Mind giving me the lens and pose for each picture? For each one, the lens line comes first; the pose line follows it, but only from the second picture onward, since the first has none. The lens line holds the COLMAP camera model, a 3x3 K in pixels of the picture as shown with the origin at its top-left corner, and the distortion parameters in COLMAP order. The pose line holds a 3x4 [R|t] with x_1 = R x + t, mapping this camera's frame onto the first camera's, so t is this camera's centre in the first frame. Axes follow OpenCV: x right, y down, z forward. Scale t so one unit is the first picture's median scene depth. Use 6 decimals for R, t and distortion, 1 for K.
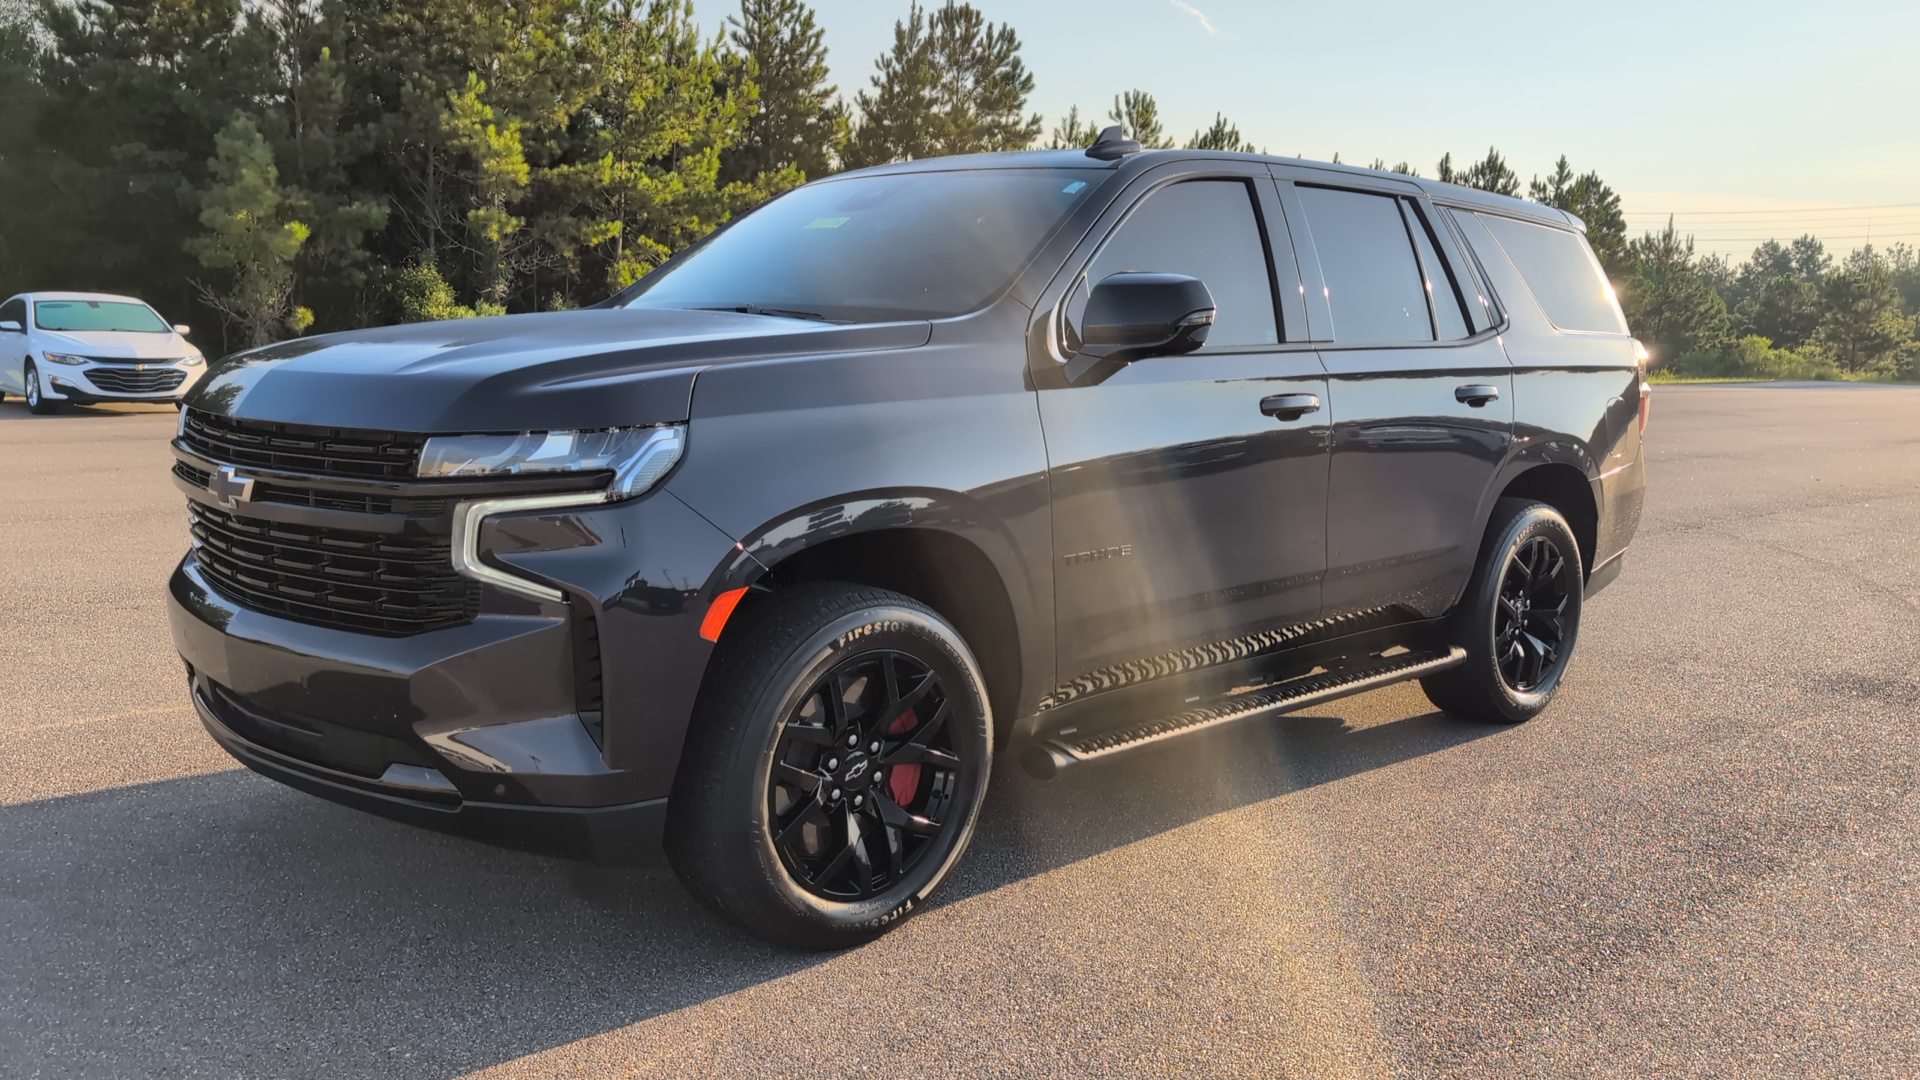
lens RADIAL K [[1696.9, 0, 936.8], [0, 1696.9, 549.4], [0, 0, 1]] dist [-0.004233, -0.002904]
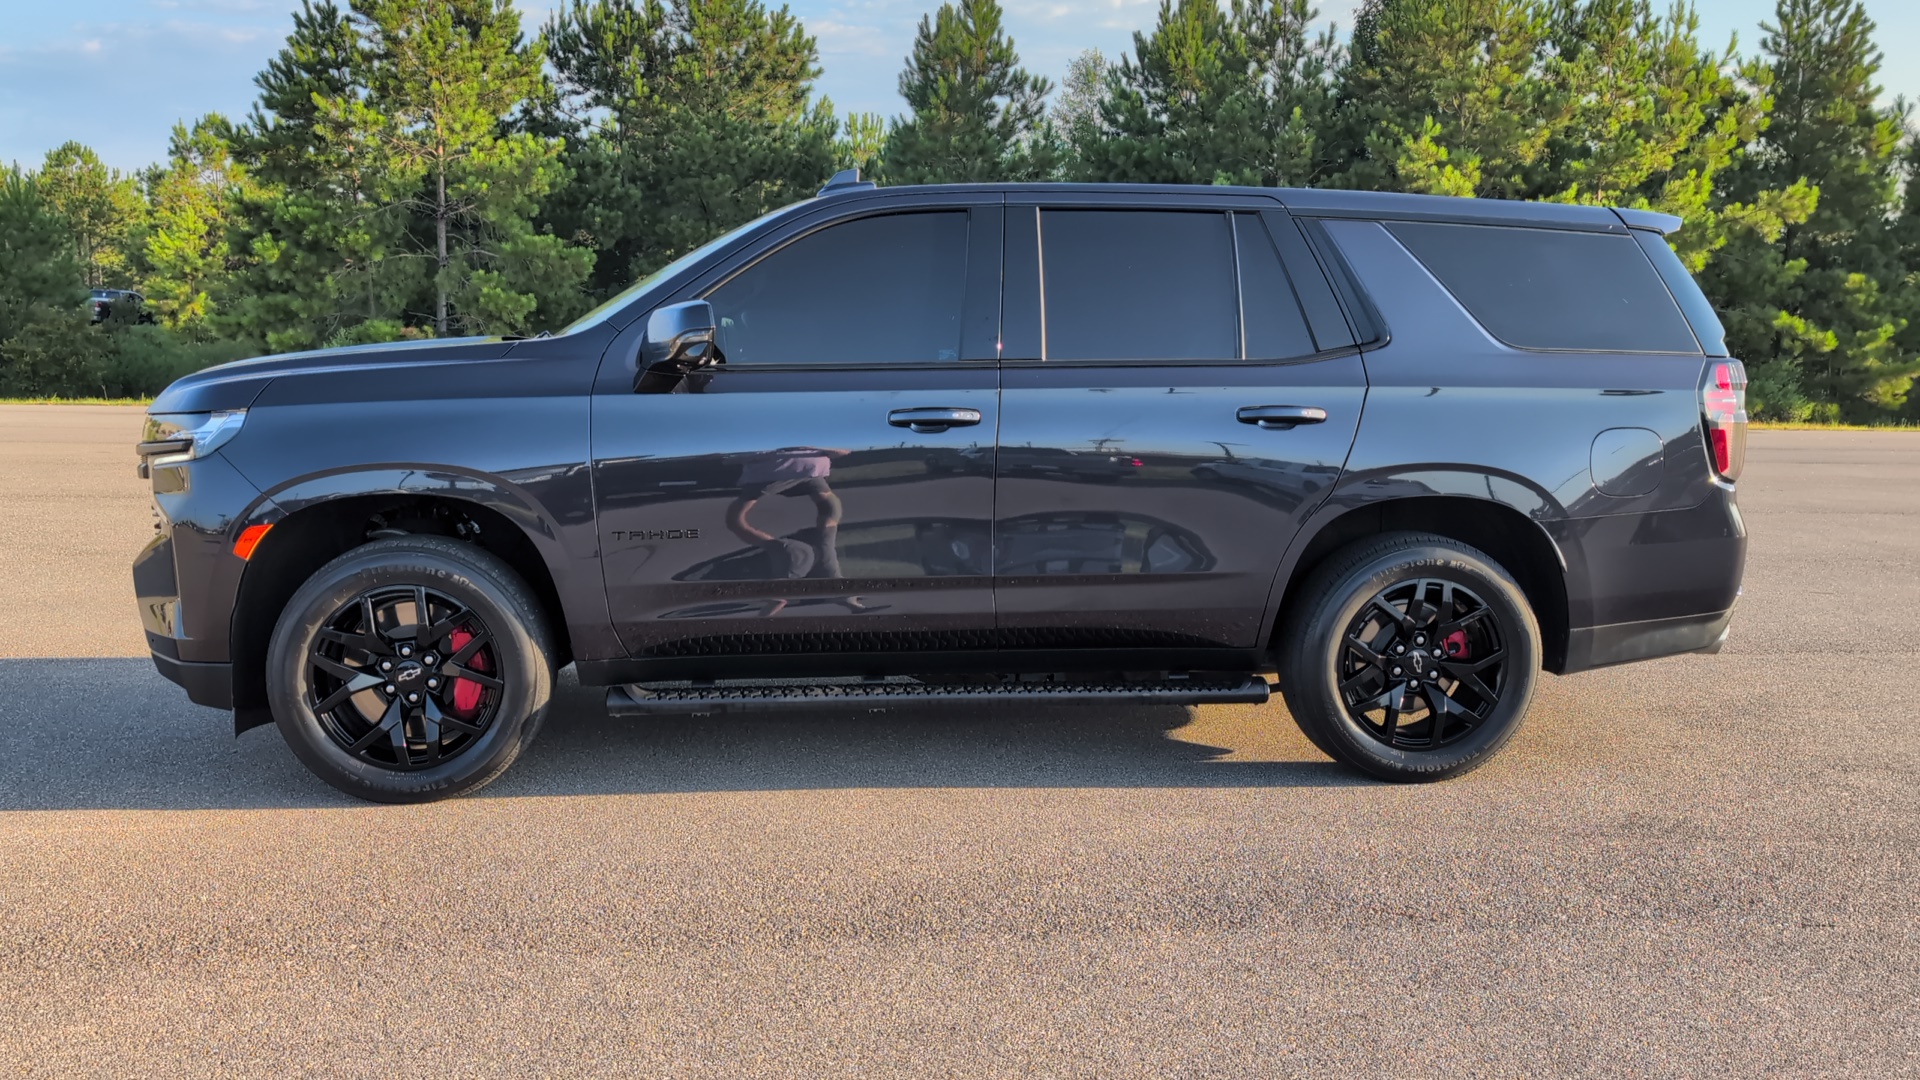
lens RADIAL K [[1696.9, 0, 936.8], [0, 1696.9, 549.4], [0, 0, 1]] dist [-0.004233, -0.002904]
pose [[0.751652, 0.065300, -0.656320, 0.191191], [-0.080870, 0.996703, 0.006549, -0.002109], [0.654584, 0.048155, 0.754454, 0.040807]]
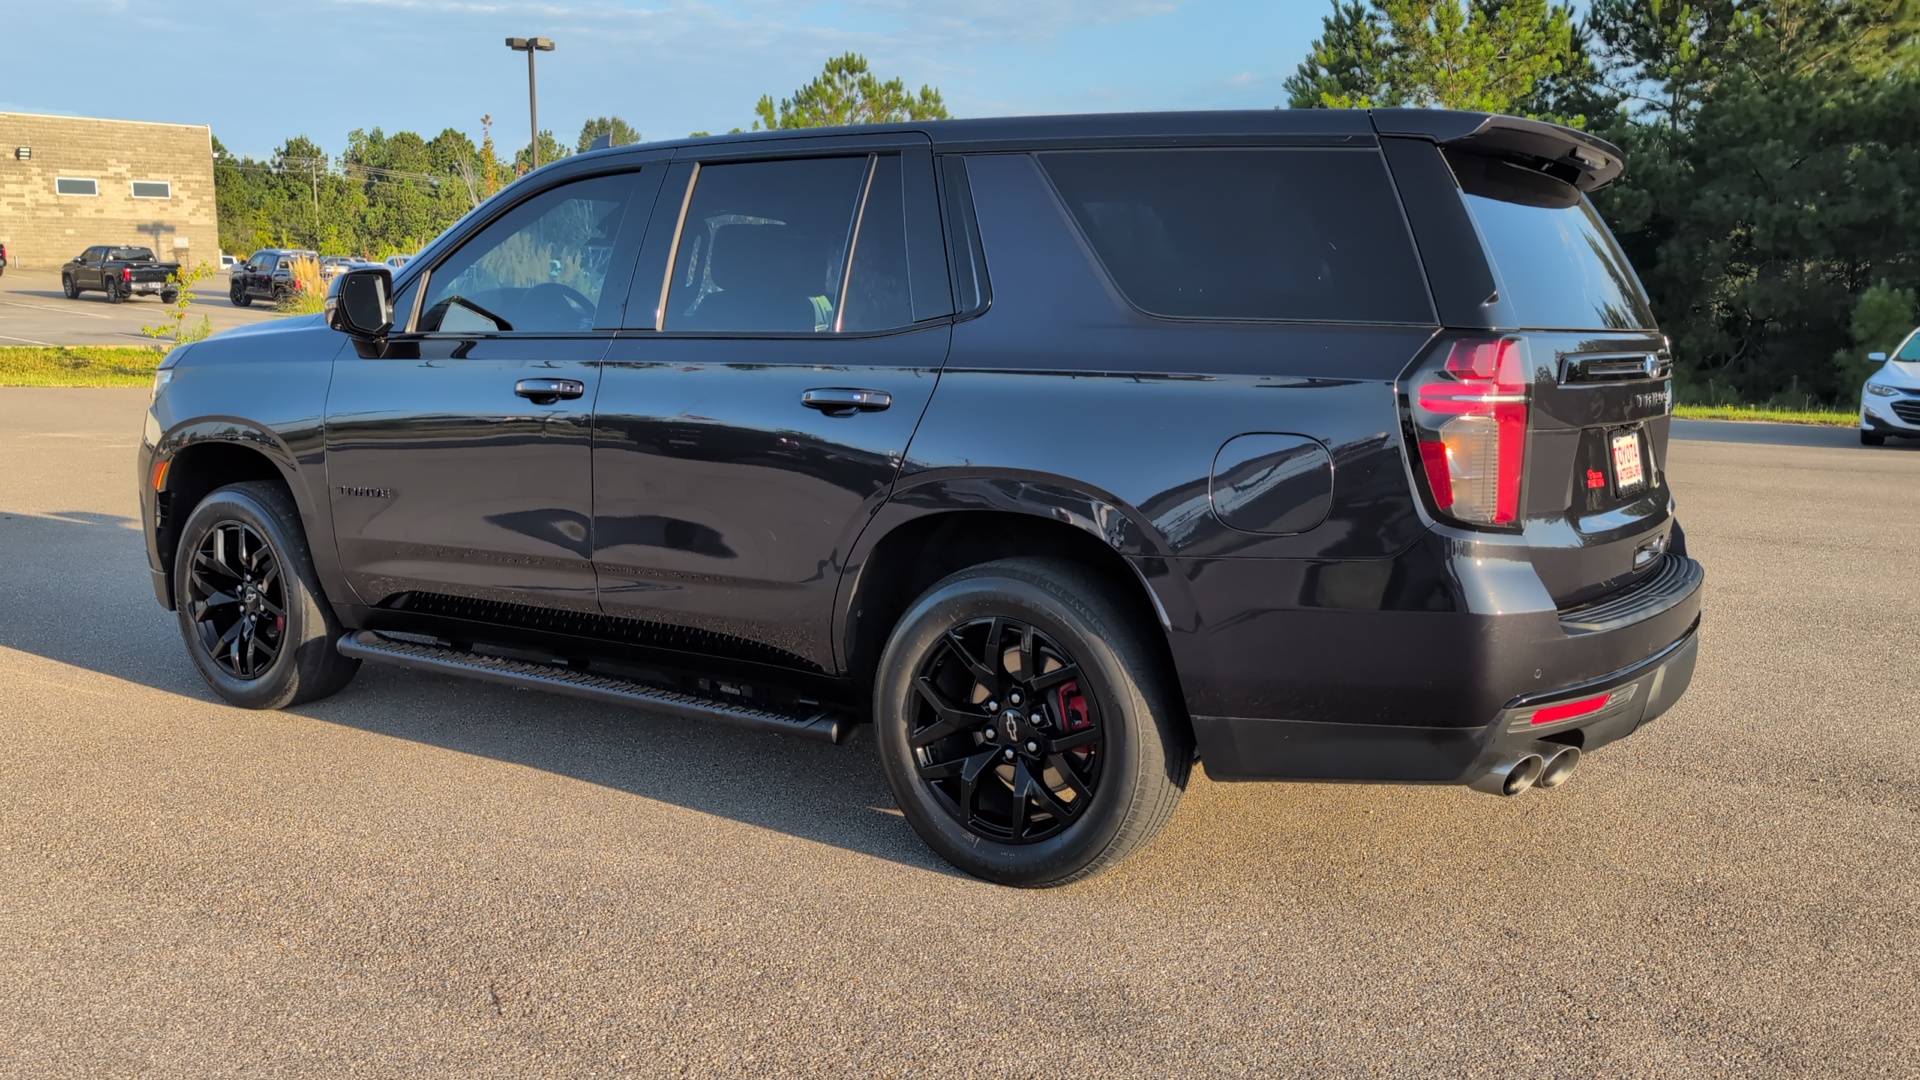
lens RADIAL K [[1644.0, 0, 960.0], [0, 1644.0, 540.0], [0, 0, 1]] dist [0.043424, -0.011626]
pose [[0.148888, 0.109522, -0.982770, 0.256613], [-0.139354, 0.986253, 0.088798, -0.024586], [0.978986, 0.123732, 0.162103, 0.224976]]
